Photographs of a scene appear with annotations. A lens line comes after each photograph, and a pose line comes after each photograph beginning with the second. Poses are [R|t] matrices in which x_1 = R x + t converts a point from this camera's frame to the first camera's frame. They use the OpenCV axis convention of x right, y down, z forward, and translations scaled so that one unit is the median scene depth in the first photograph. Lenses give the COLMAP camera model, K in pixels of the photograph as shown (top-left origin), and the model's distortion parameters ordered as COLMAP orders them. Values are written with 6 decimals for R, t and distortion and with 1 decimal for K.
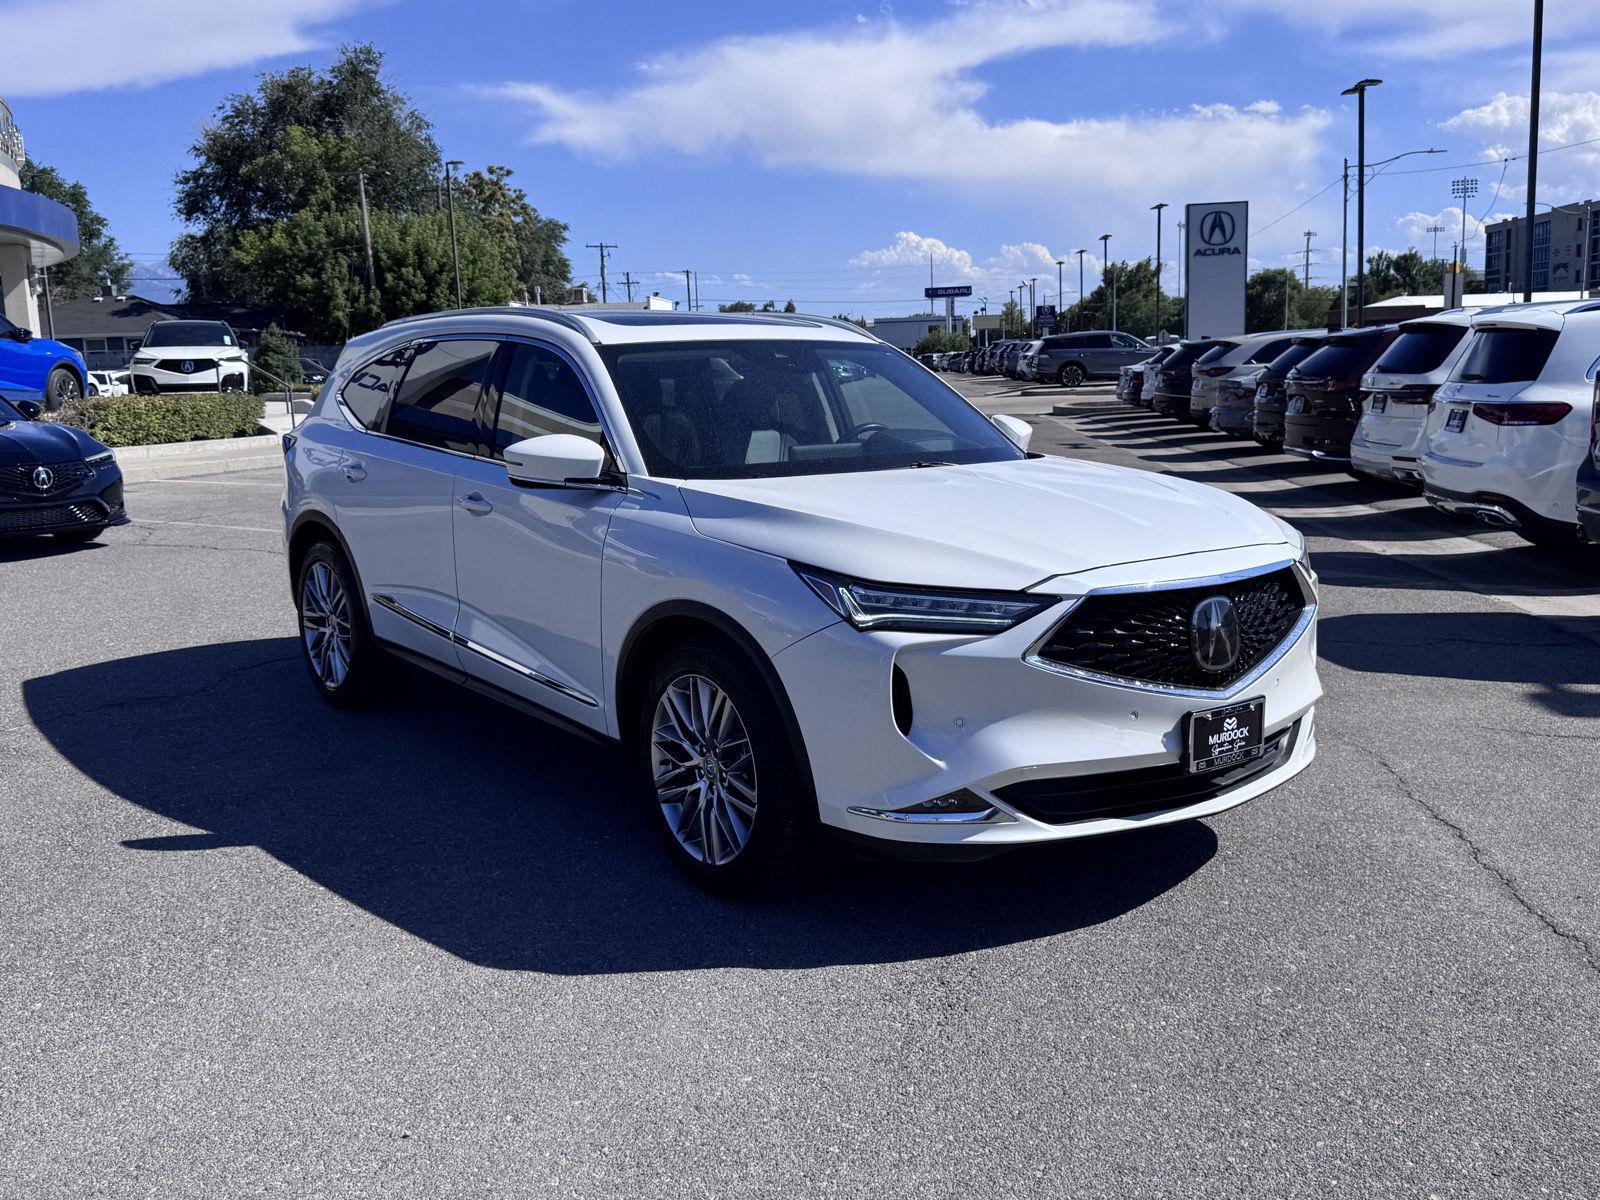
lens RADIAL K [[1462.8, 0, 800.2], [0, 1462.8, 625.5], [0, 0, 1]] dist [0.171669, -0.352329]
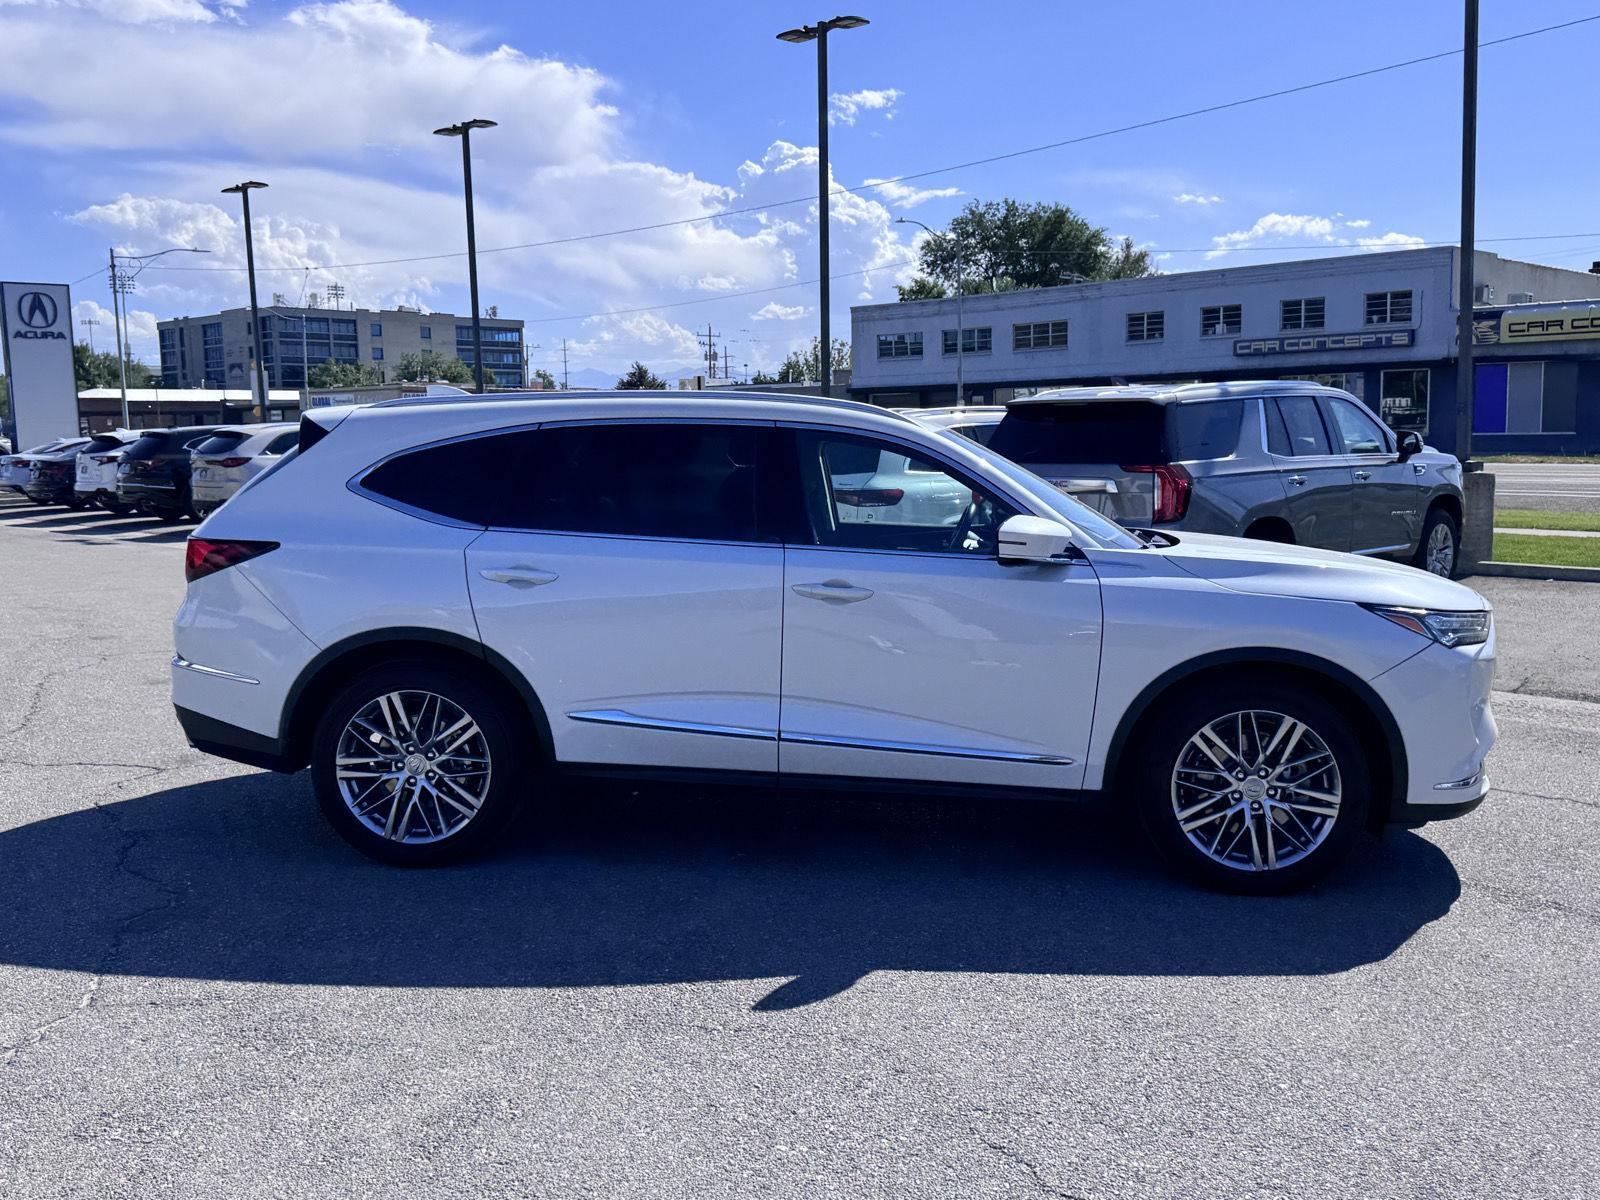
lens RADIAL K [[1462.8, 0, 800.2], [0, 1462.8, 625.5], [0, 0, 1]] dist [0.171669, -0.352329]
pose [[0.671637, -0.078422, 0.736719, -0.159919], [0.123213, 0.992358, -0.006695, -0.009530], [-0.730563, 0.095270, 0.676166, 0.061184]]
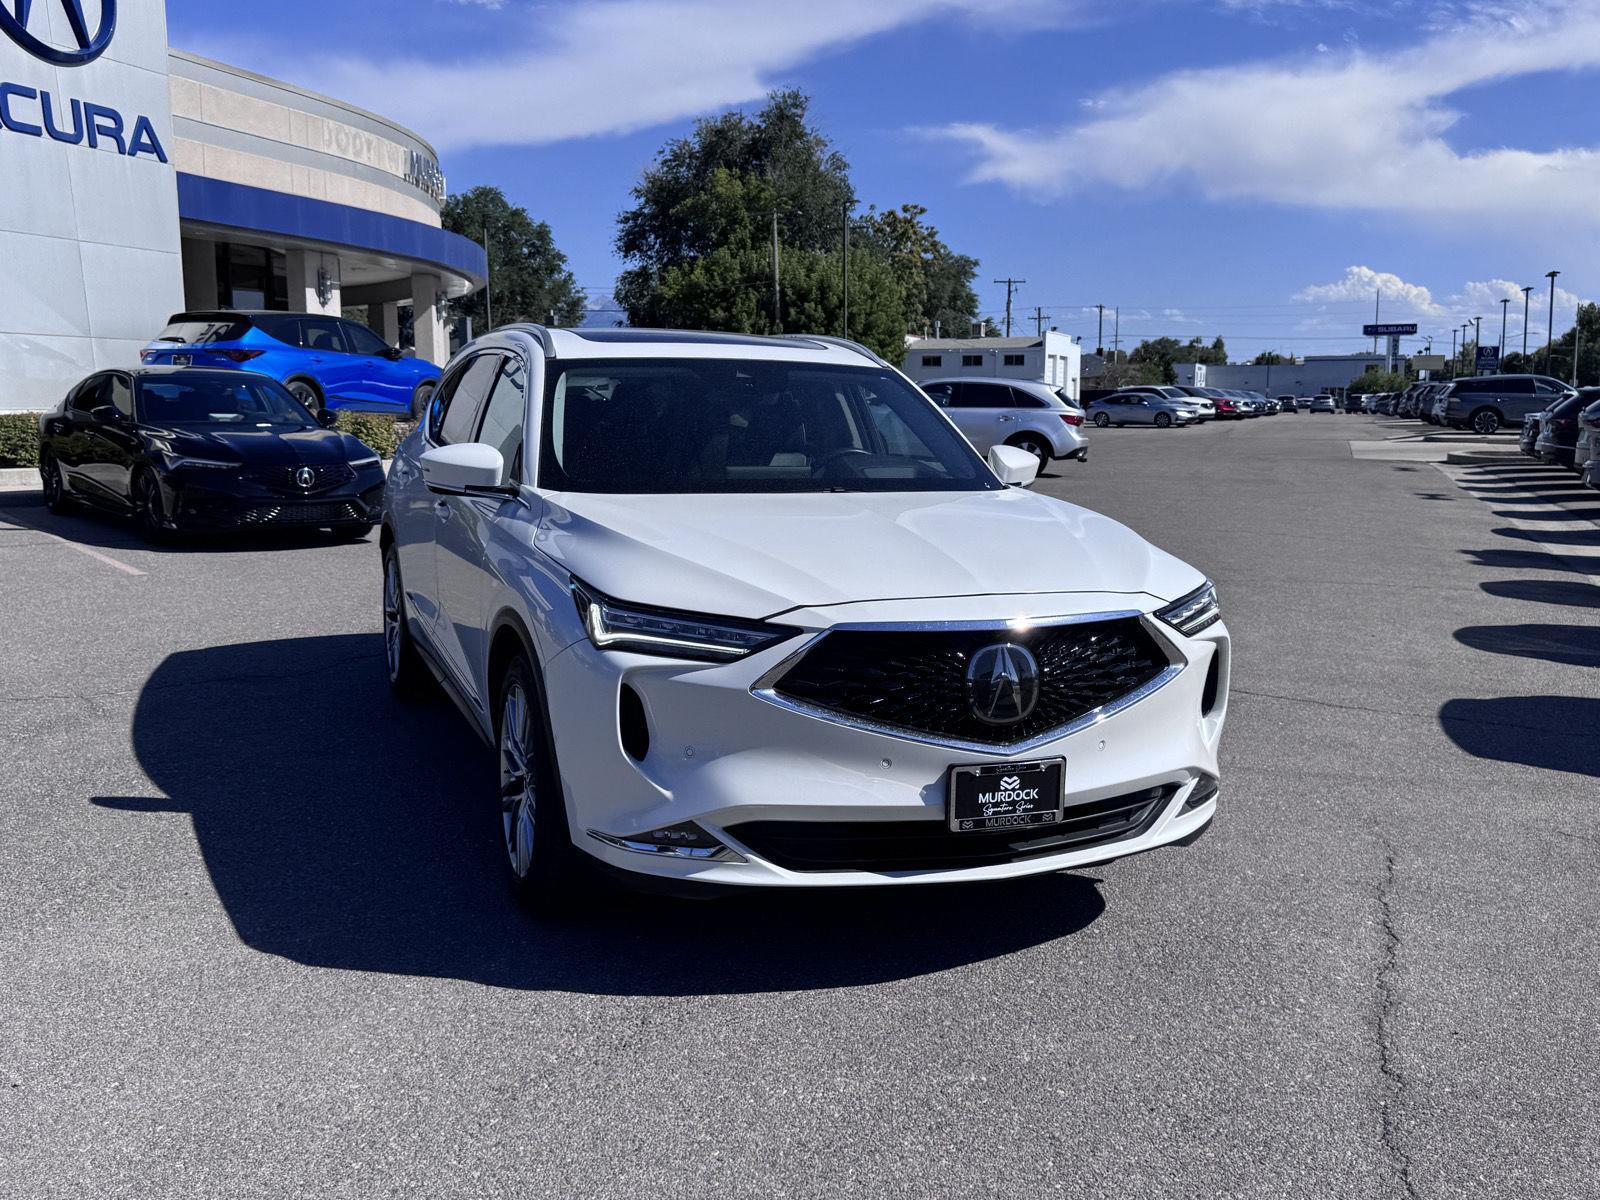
lens RADIAL K [[1462.8, 0, 800.2], [0, 1462.8, 625.5], [0, 0, 1]] dist [0.171669, -0.352329]
pose [[0.961597, 0.070380, -0.265290, 0.050882], [-0.076371, 0.997003, -0.012324, -0.001202], [0.263628, 0.032111, 0.964090, 0.011210]]
